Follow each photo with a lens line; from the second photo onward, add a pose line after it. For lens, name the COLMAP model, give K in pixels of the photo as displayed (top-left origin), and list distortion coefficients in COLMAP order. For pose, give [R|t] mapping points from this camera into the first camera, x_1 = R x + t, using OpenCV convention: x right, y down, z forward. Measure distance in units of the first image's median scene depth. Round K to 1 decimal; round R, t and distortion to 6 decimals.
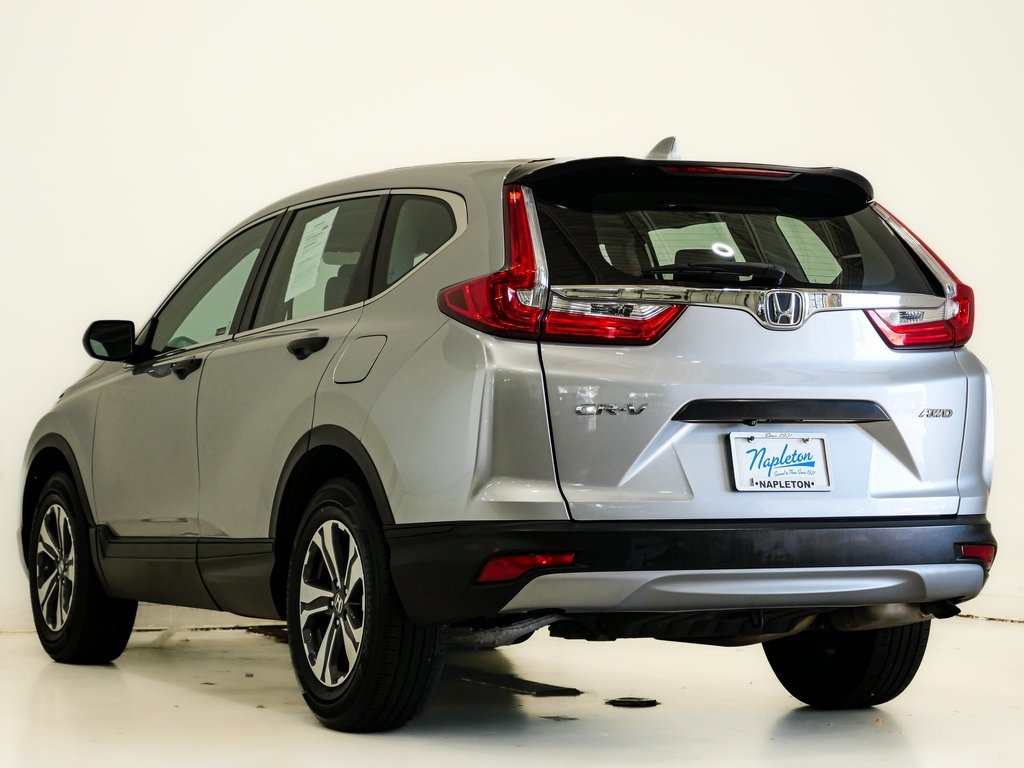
lens RADIAL K [[2570.6, 0, 512.0], [0, 2570.6, 384.0], [0, 0, 1]] dist [0.041954, 0.023616]
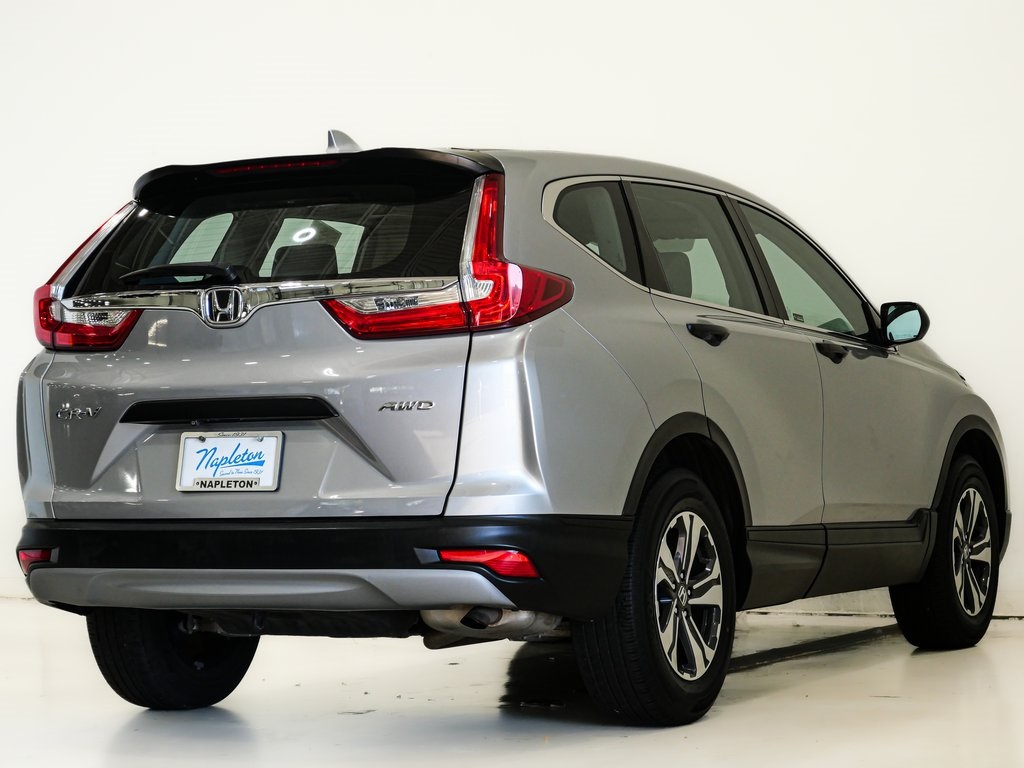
lens RADIAL K [[2636.7, 0, 512.0], [0, 2636.7, 384.0], [0, 0, 1]] dist [-0.068175, -0.299589]
pose [[0.604009, -0.029673, -0.796425, 0.975807], [0.040882, 0.999145, -0.006221, 0.011360], [0.795928, -0.028802, 0.604706, 0.476612]]
